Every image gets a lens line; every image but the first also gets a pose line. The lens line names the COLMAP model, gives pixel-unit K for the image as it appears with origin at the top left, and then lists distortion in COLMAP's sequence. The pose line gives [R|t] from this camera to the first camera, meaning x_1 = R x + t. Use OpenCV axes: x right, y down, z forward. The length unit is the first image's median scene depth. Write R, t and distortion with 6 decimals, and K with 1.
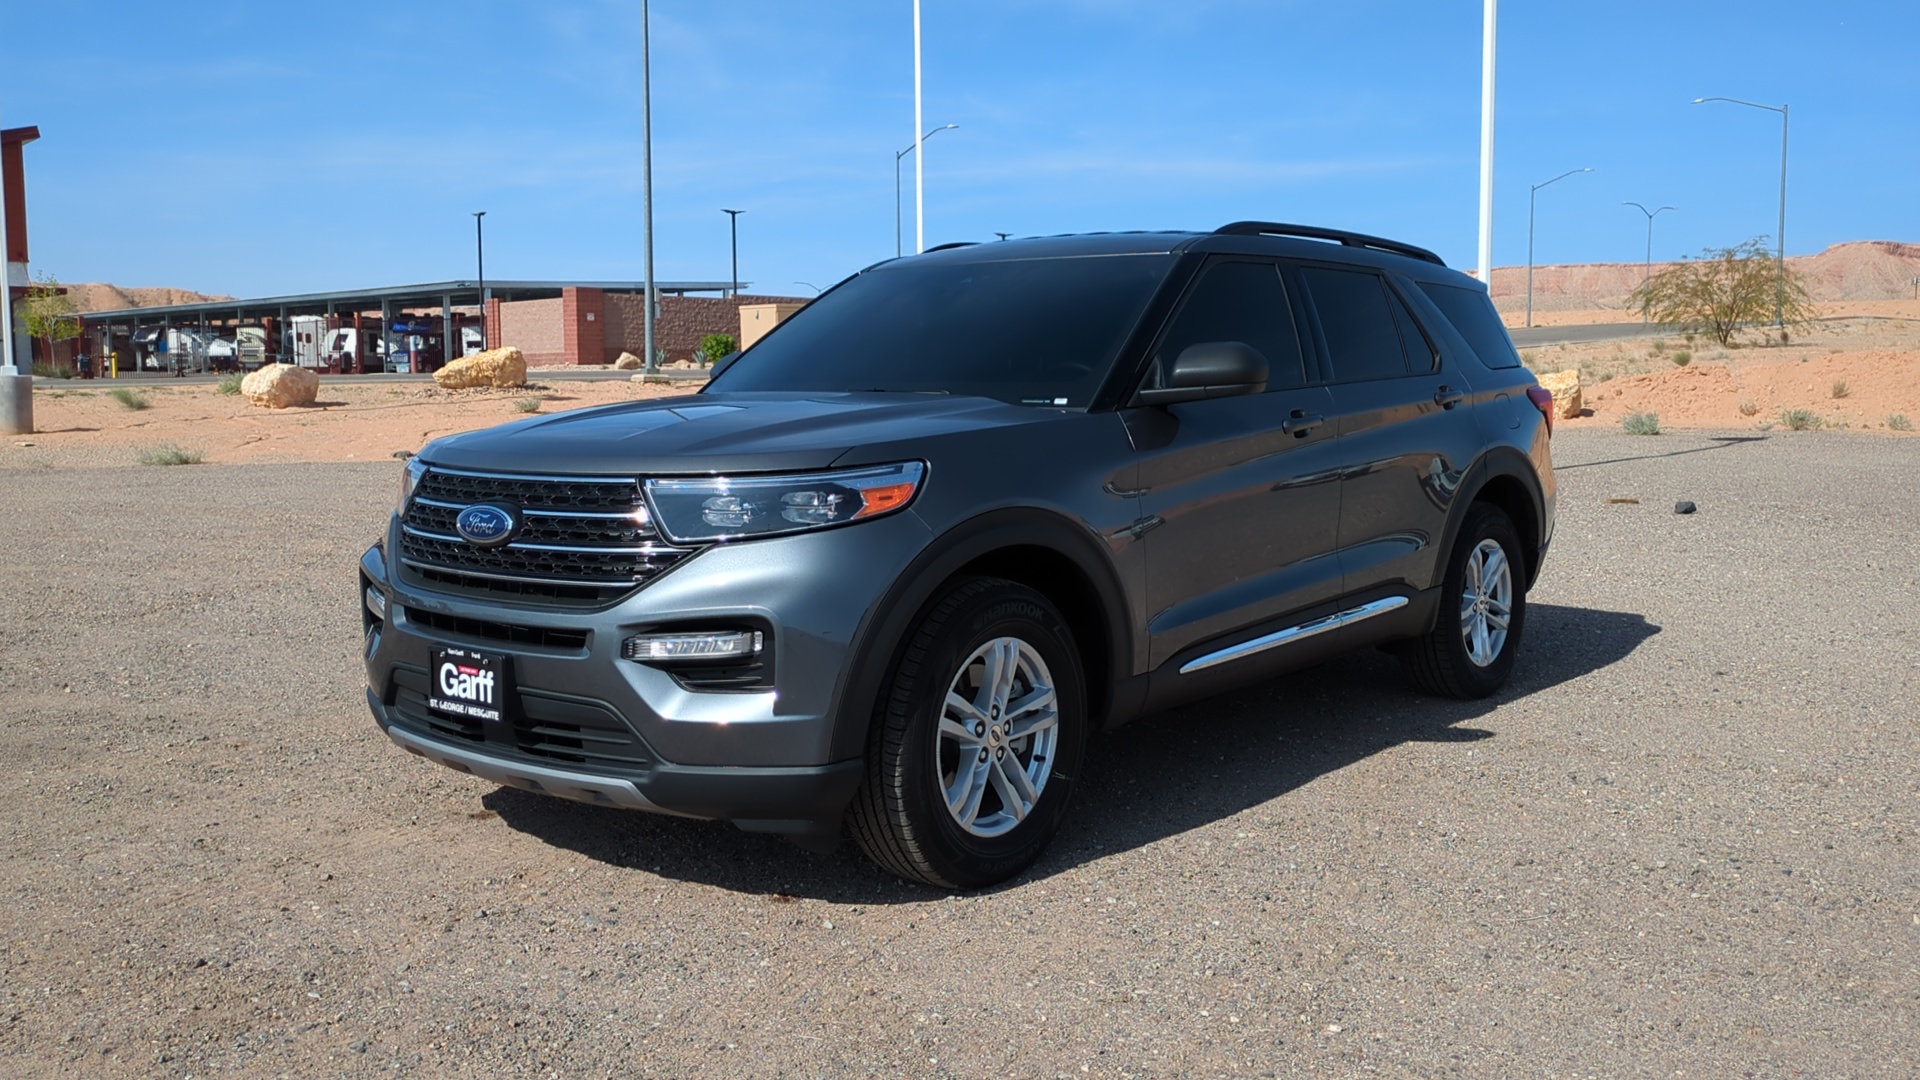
lens RADIAL K [[1663.2, 0, 980.9], [0, 1663.2, 539.0], [0, 0, 1]] dist [0.057960, -0.055322]
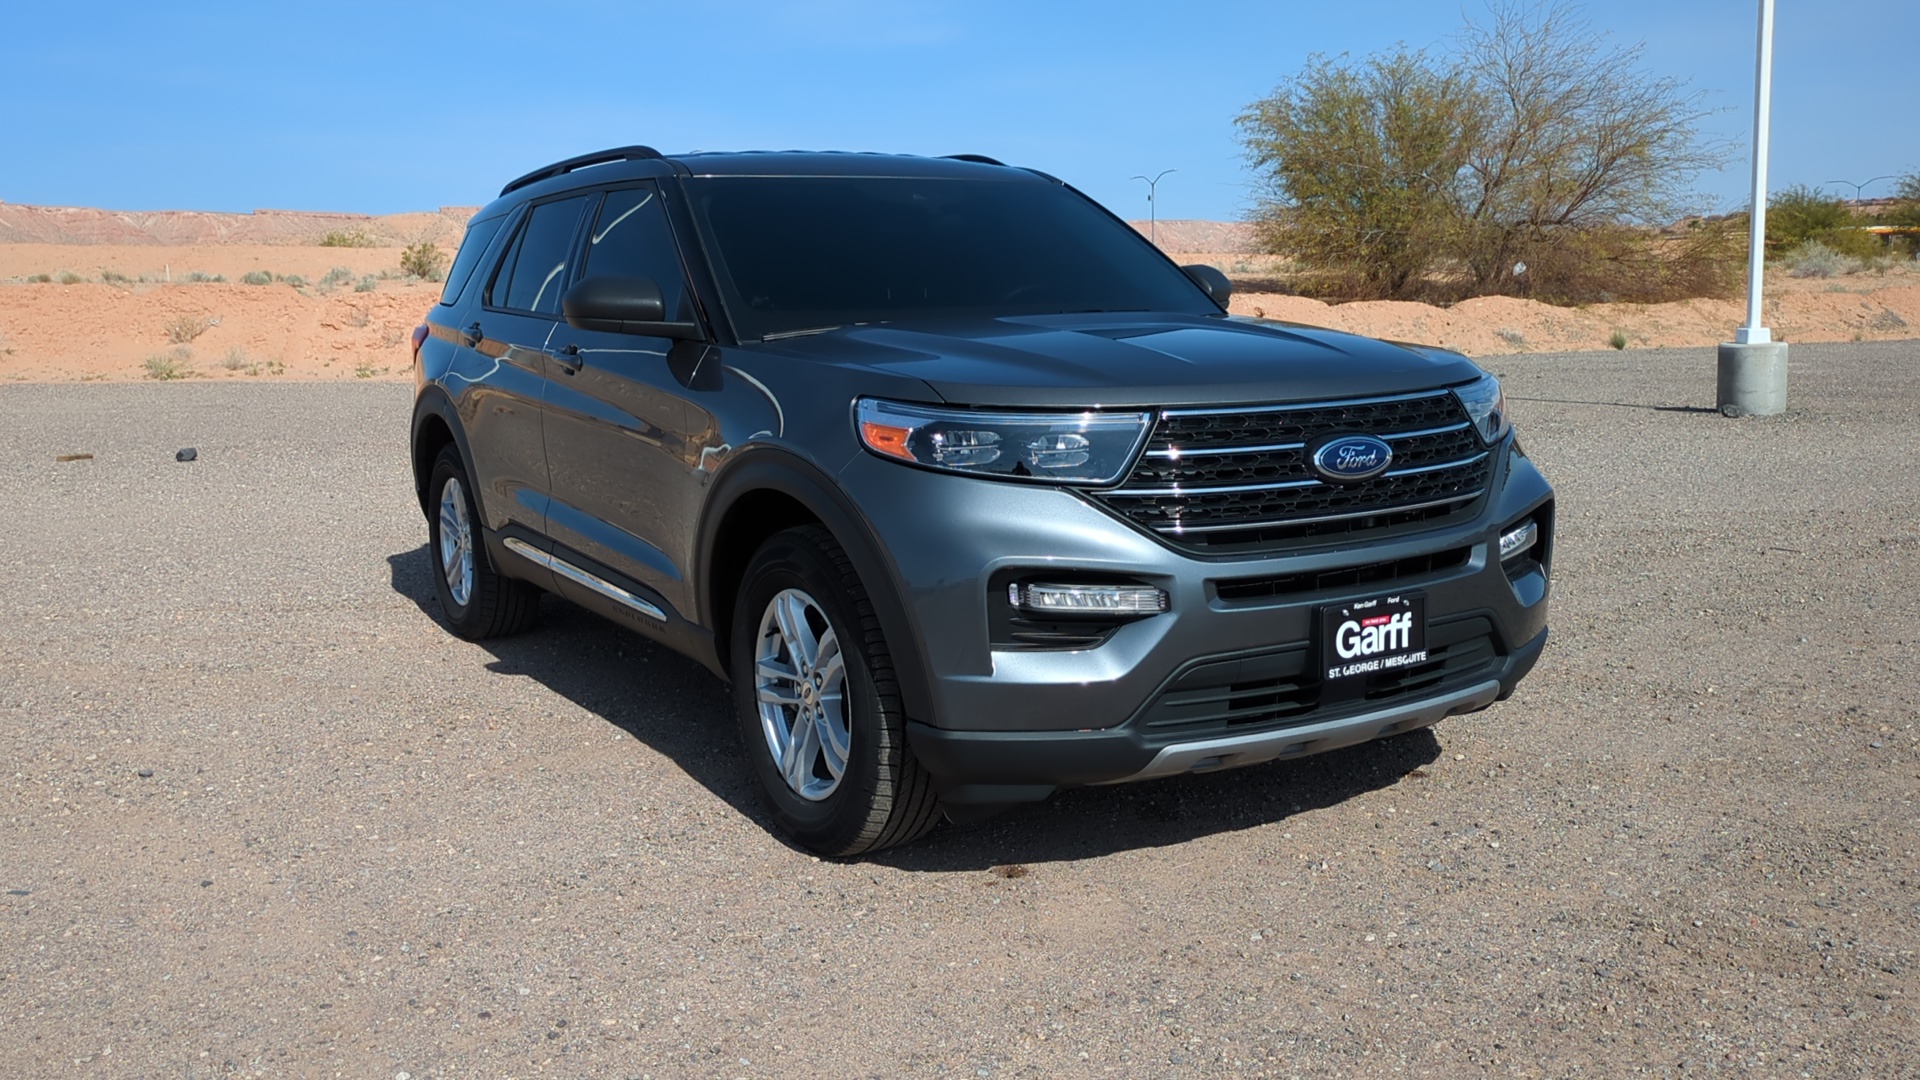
lens RADIAL K [[1663.2, 0, 970.7], [0, 1663.2, 543.7], [0, 0, 1]] dist [0.057960, -0.055322]
pose [[0.325277, -0.144376, 0.934532, -1.220789], [0.115201, 0.986965, 0.112380, -0.088457], [-0.938575, 0.071104, 0.337669, 0.911605]]
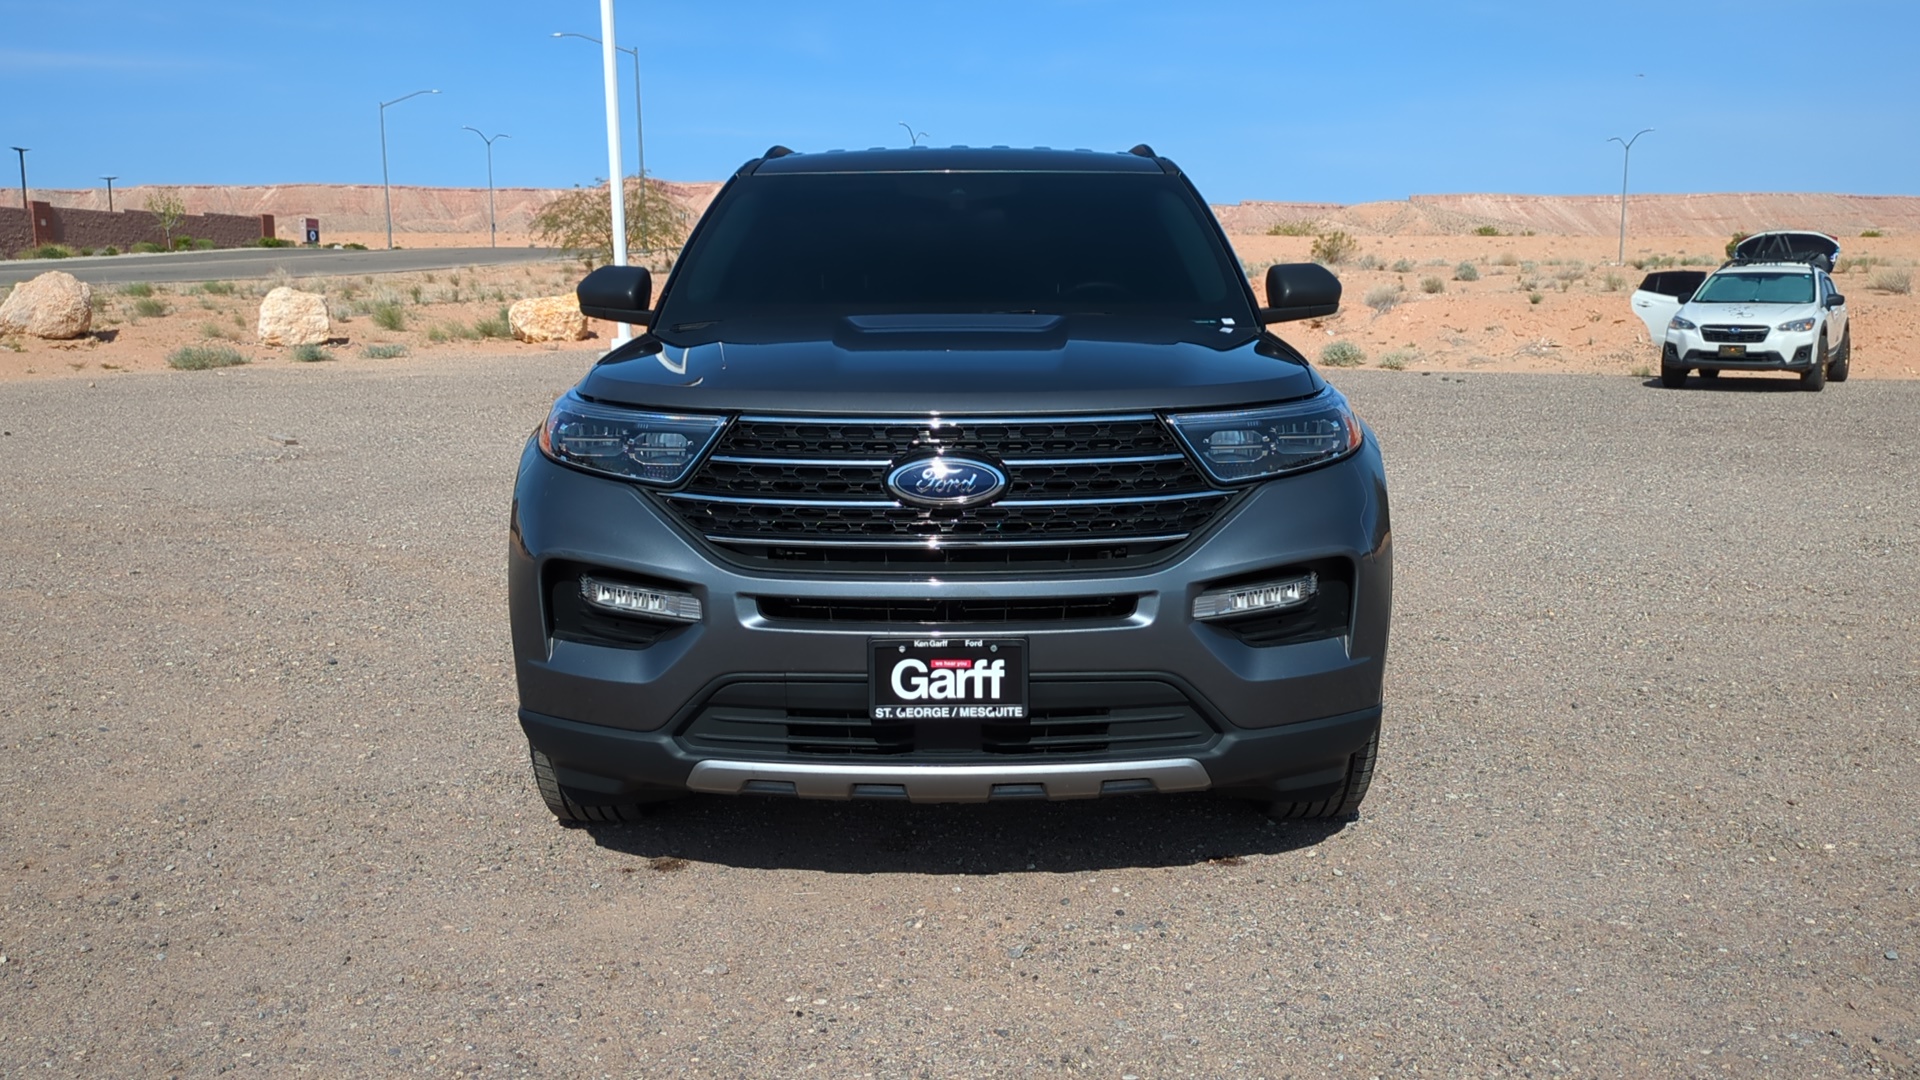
lens RADIAL K [[1663.2, 0, 960.0], [0, 1663.2, 534.8], [0, 0, 1]] dist [0.057960, -0.055322]
pose [[0.772857, -0.089090, 0.628295, -0.811483], [0.062045, 0.995961, 0.064902, -0.035252], [-0.631539, -0.011177, 0.775263, 0.382968]]
